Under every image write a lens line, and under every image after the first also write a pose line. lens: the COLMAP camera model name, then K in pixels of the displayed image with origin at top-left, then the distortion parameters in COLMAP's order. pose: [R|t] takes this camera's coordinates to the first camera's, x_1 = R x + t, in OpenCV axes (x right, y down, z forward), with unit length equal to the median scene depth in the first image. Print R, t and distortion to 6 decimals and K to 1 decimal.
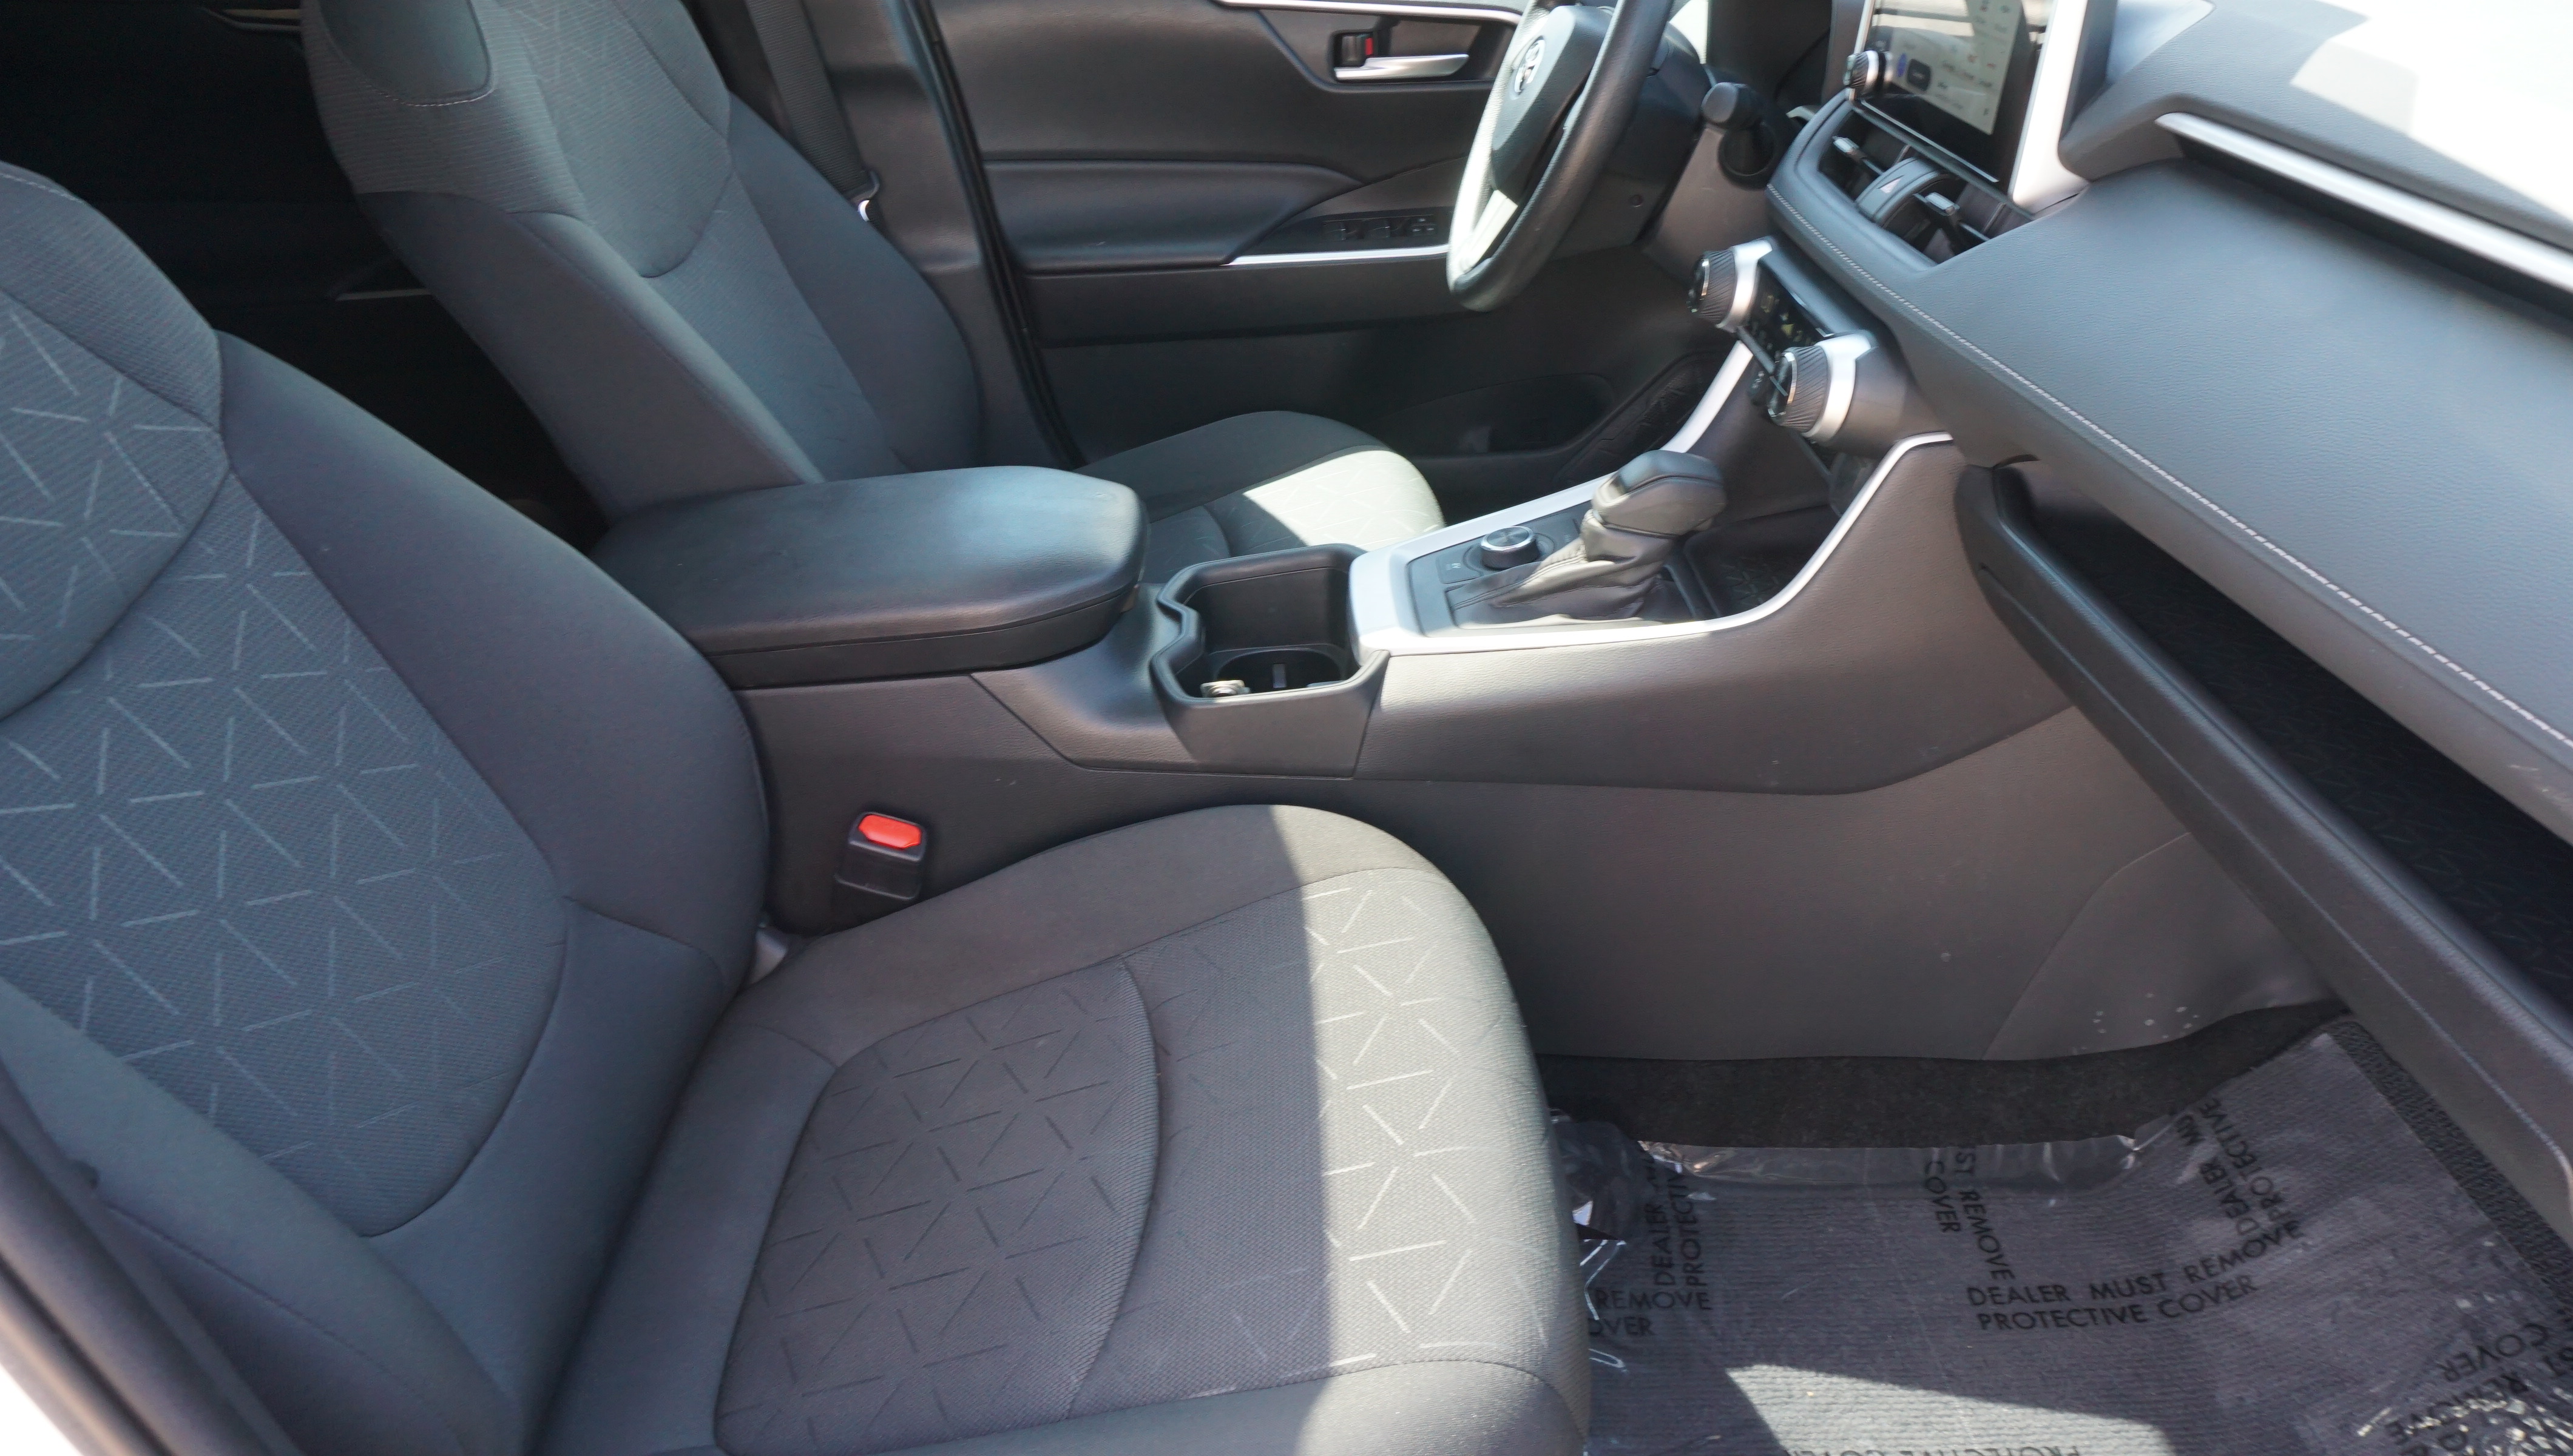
lens RADIAL K [[1728.6, 0, 1302.4], [0, 1728.6, 728.9], [0, 0, 1]] dist [-0.064673, 0.055603]
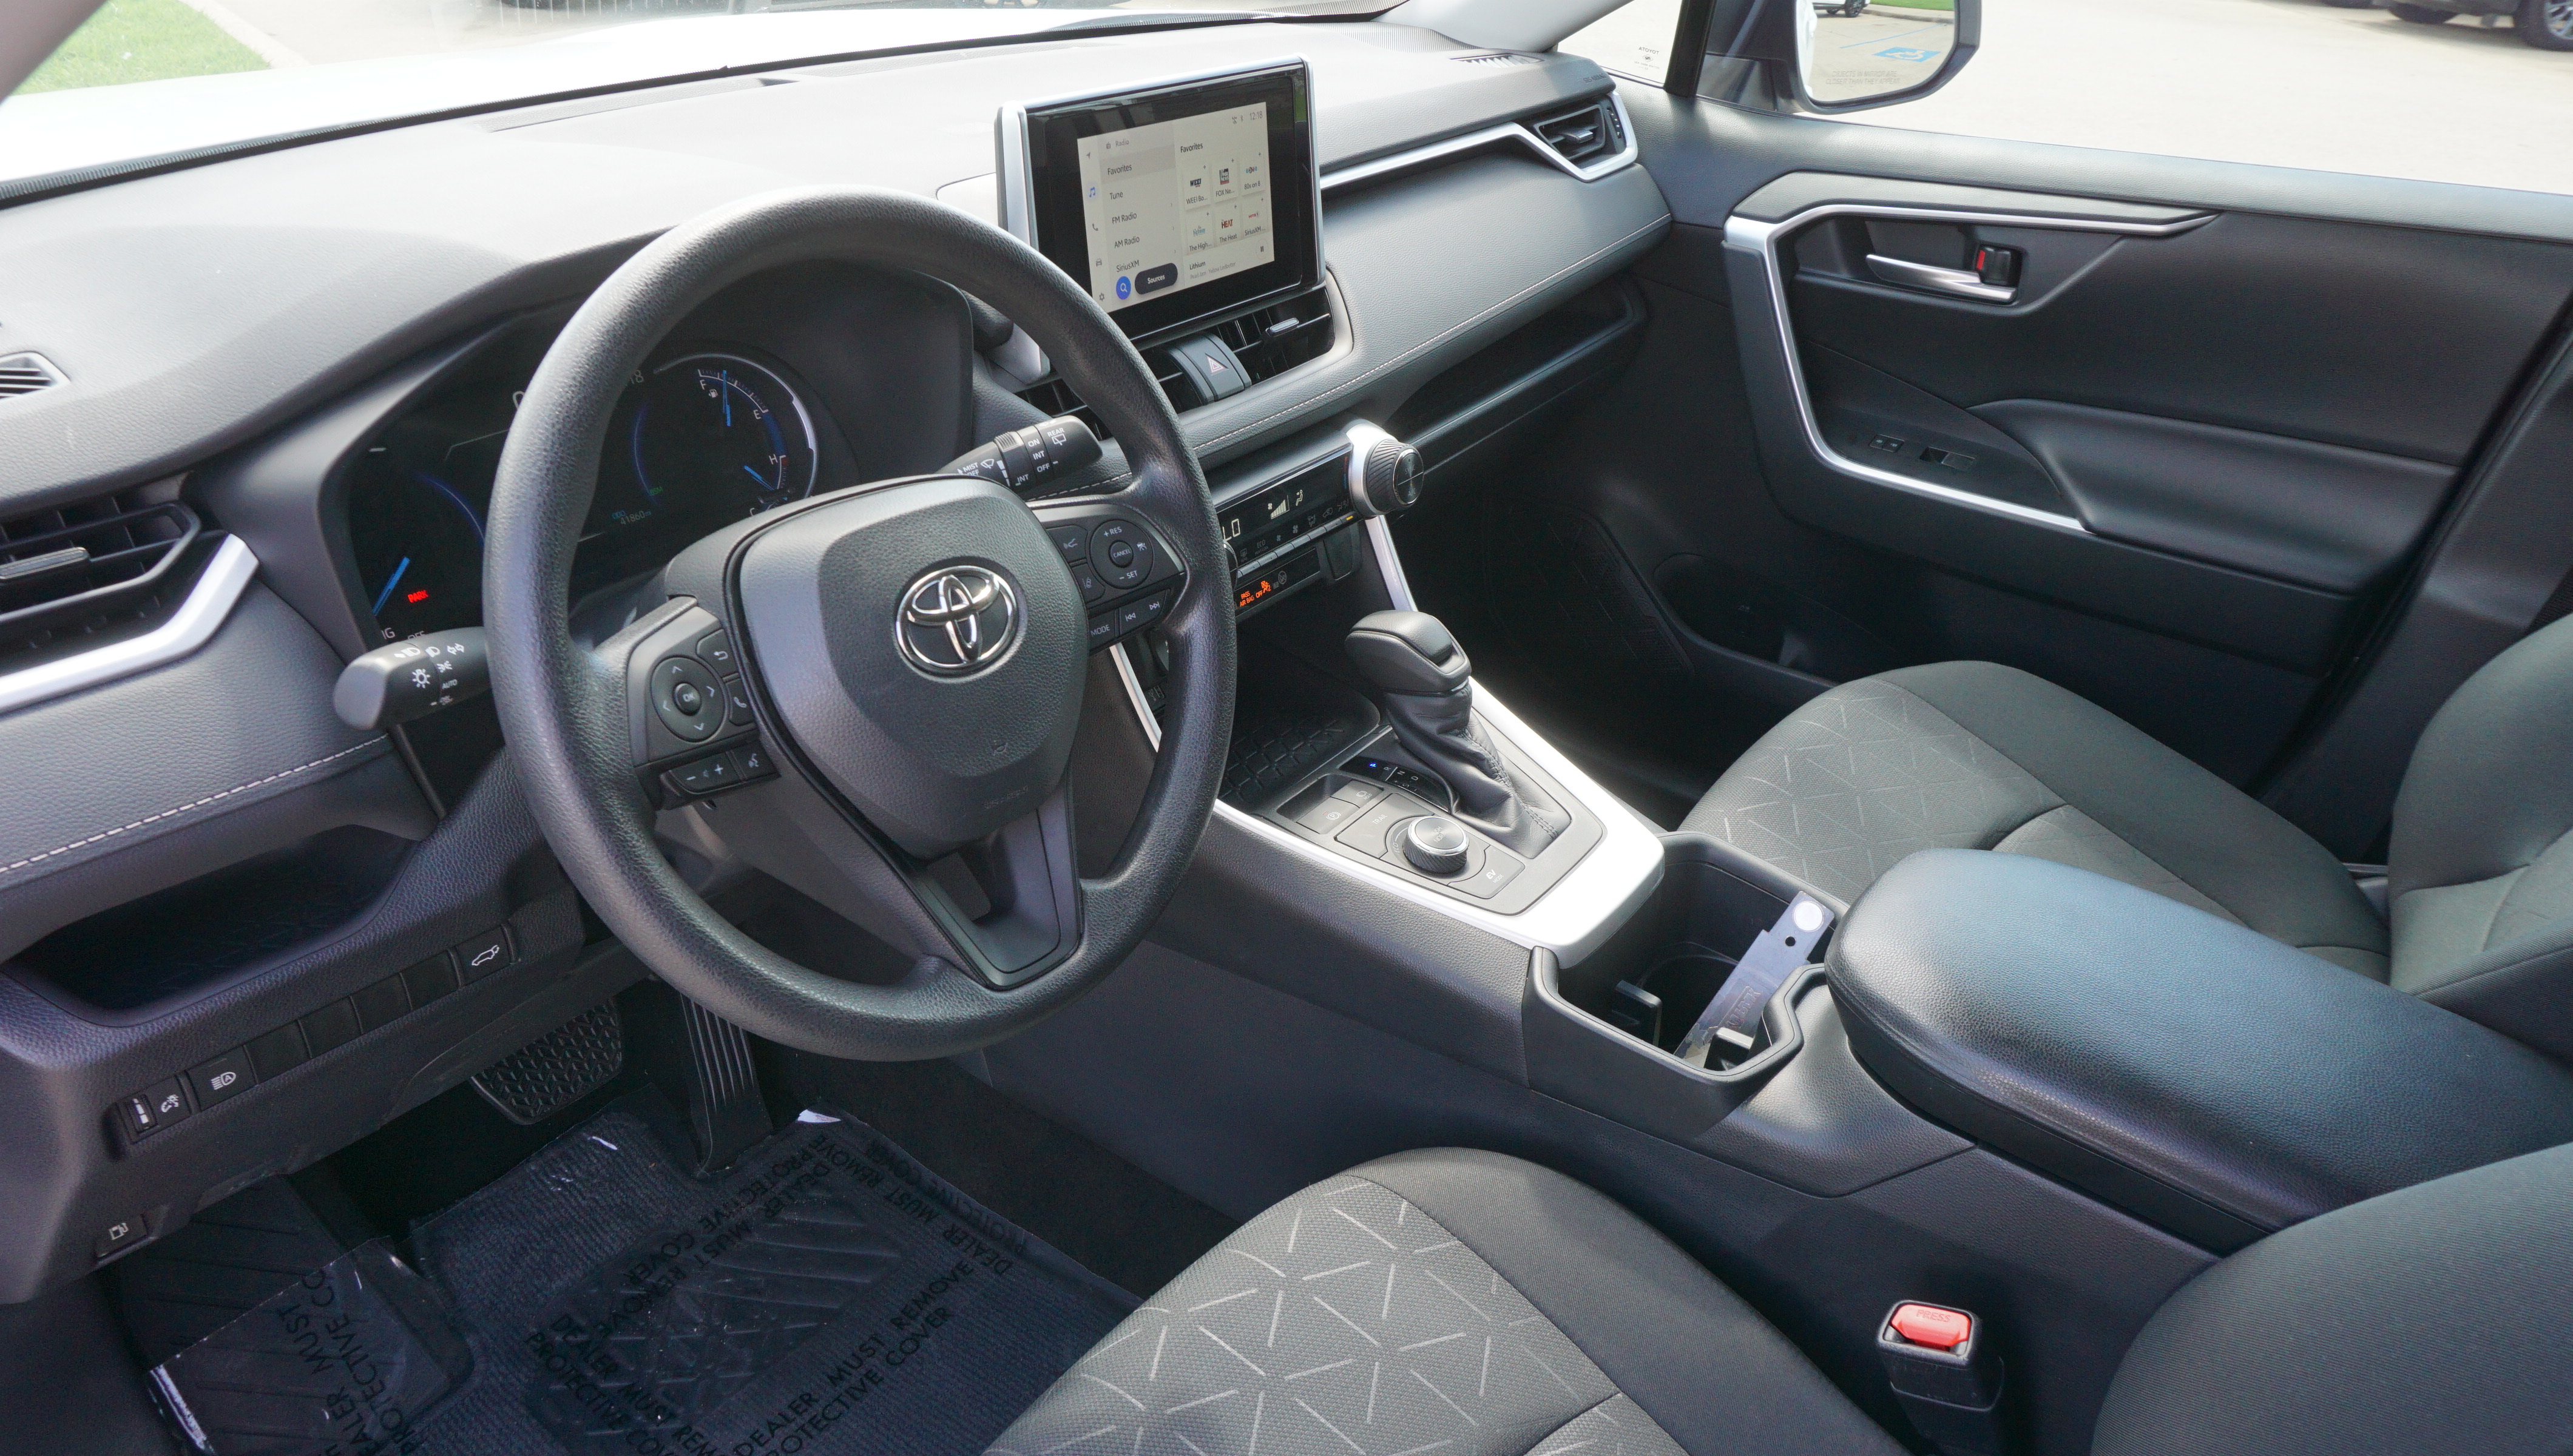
lens RADIAL K [[1728.6, 0, 1302.4], [0, 1728.6, 728.9], [0, 0, 1]] dist [-0.064673, 0.055603]
pose [[-0.797172, -0.282609, 0.533524, -0.305285], [0.302571, 0.577700, 0.758099, -0.896870], [-0.522463, 0.765764, -0.375017, 1.412320]]
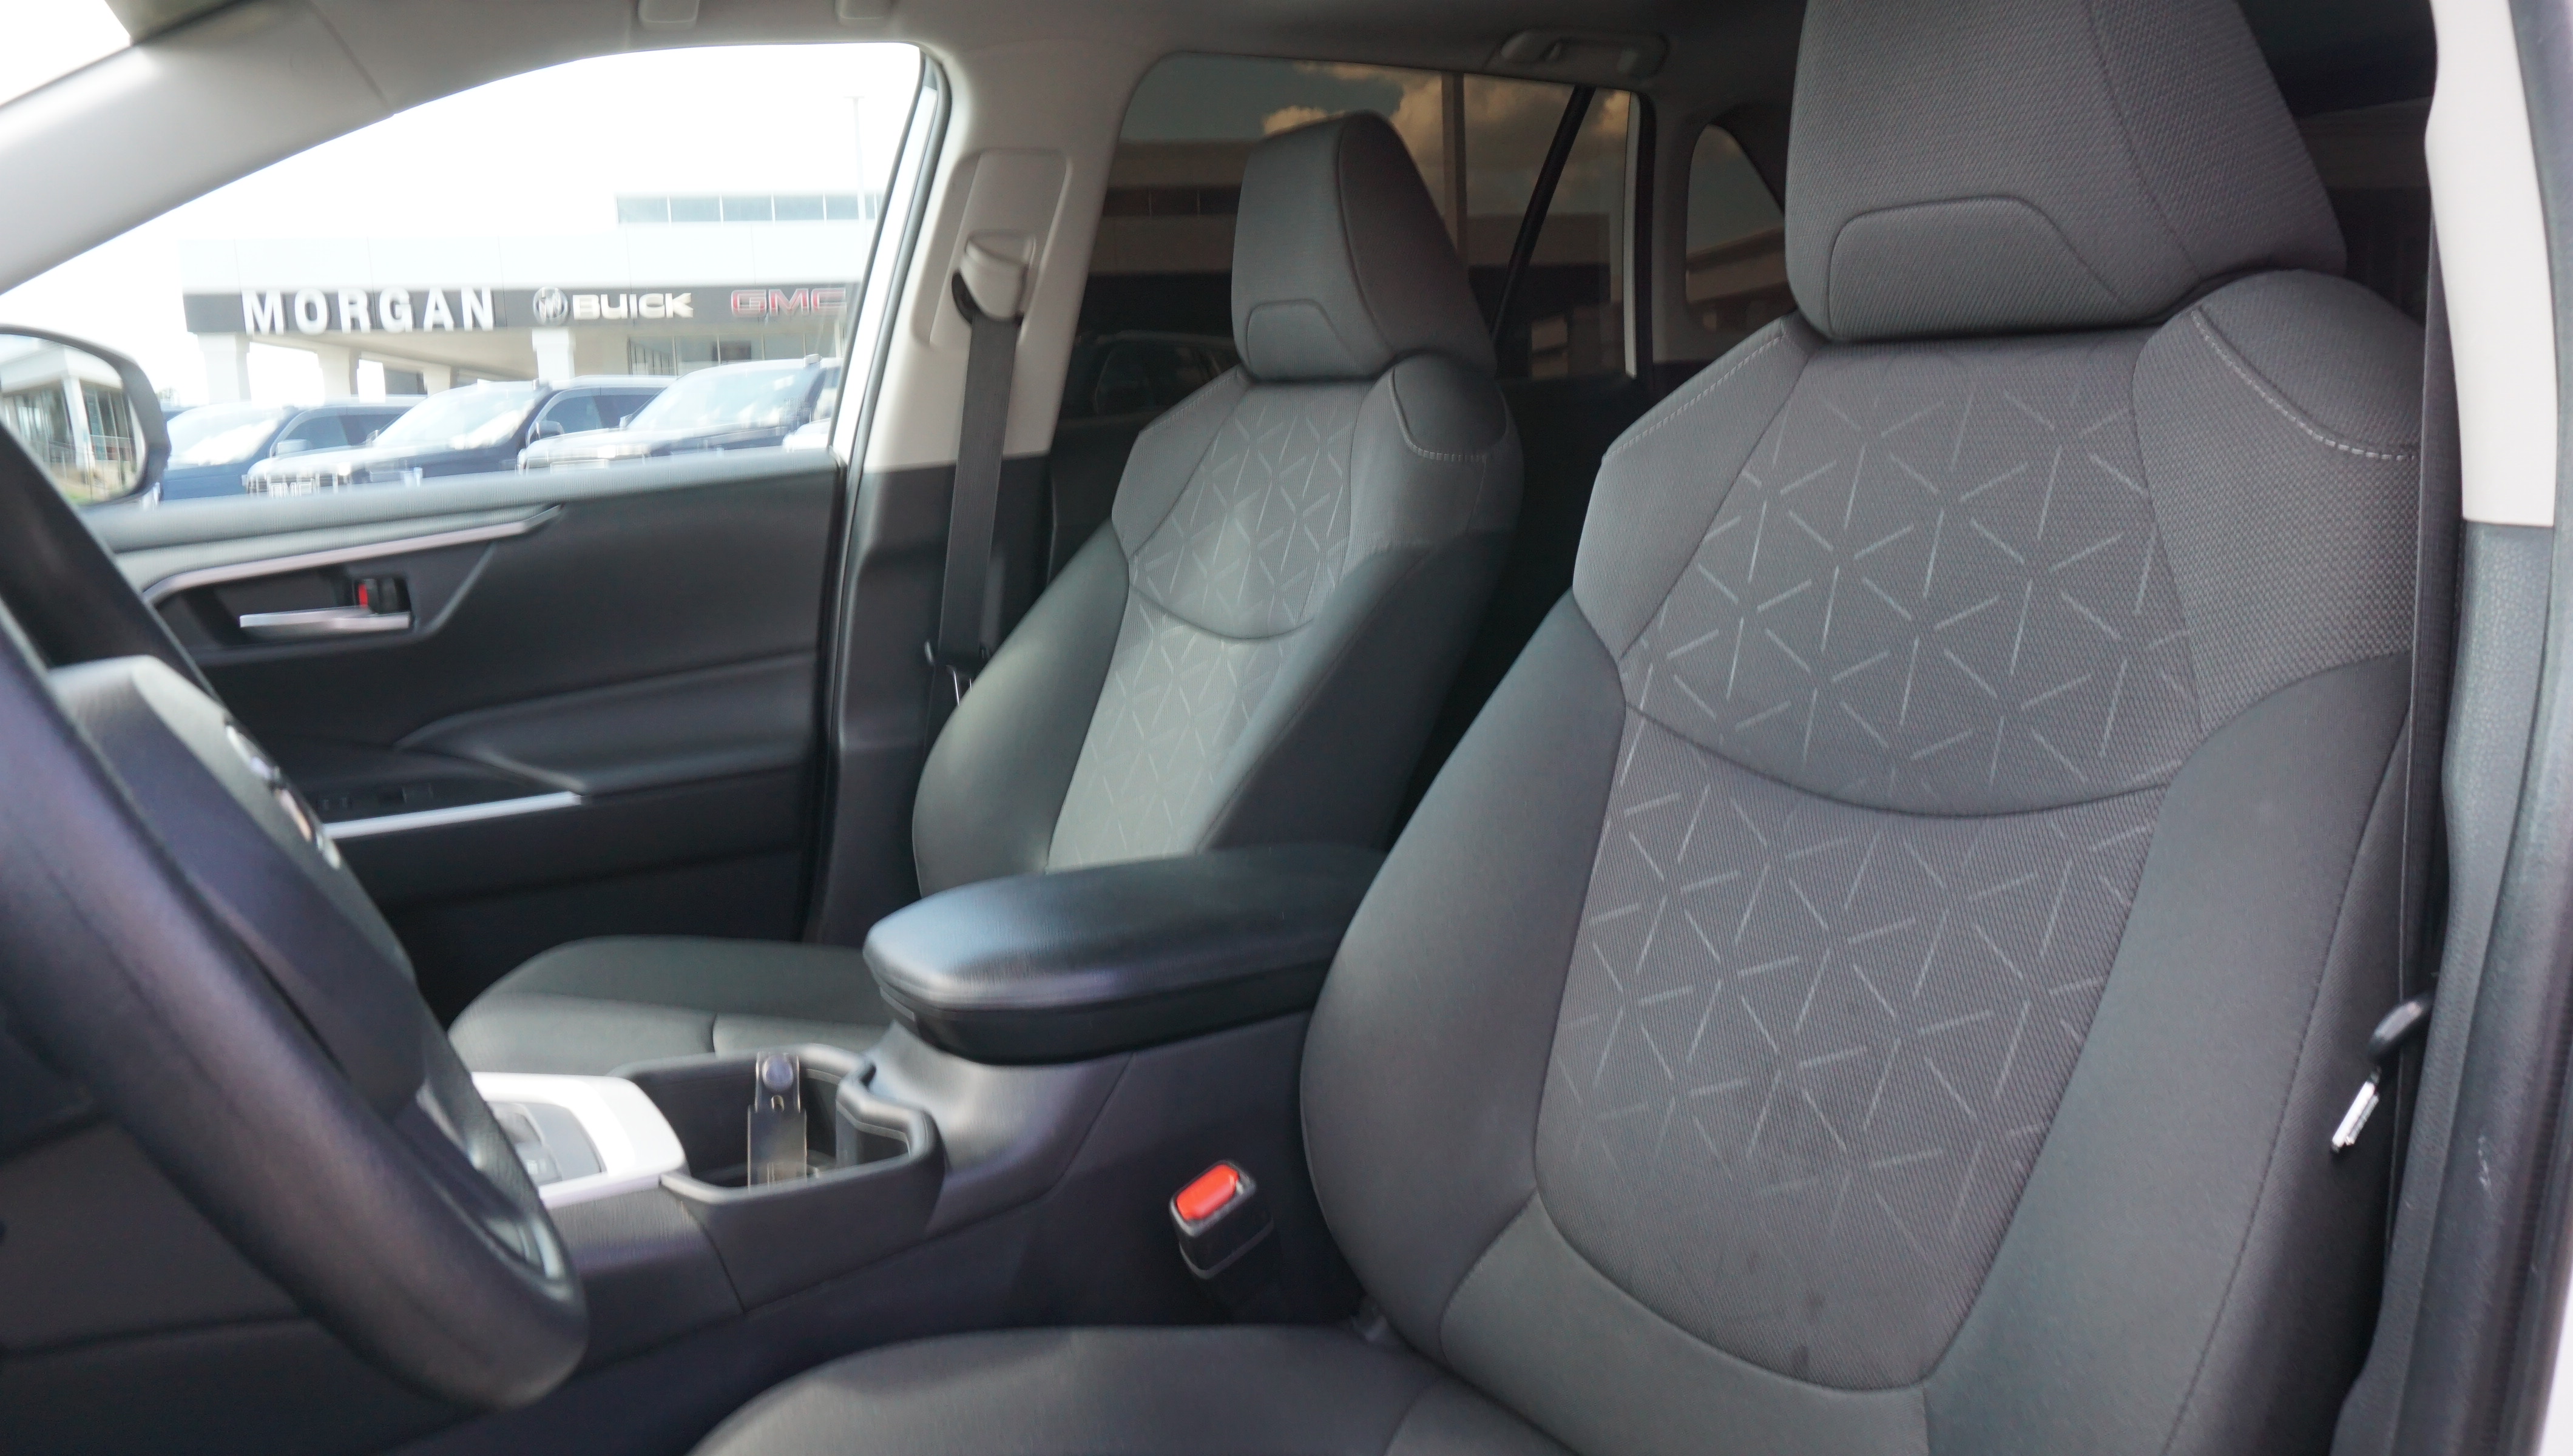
lens RADIAL K [[1710.6, 0, 1298.1], [0, 1710.6, 722.8], [0, 0, 1]] dist [-0.039632, 0.001465]
pose [[-0.841580, 0.165347, -0.514202, 0.165478], [-0.206342, 0.781368, 0.588971, -0.788133], [0.499165, 0.601768, -0.623466, 1.600661]]
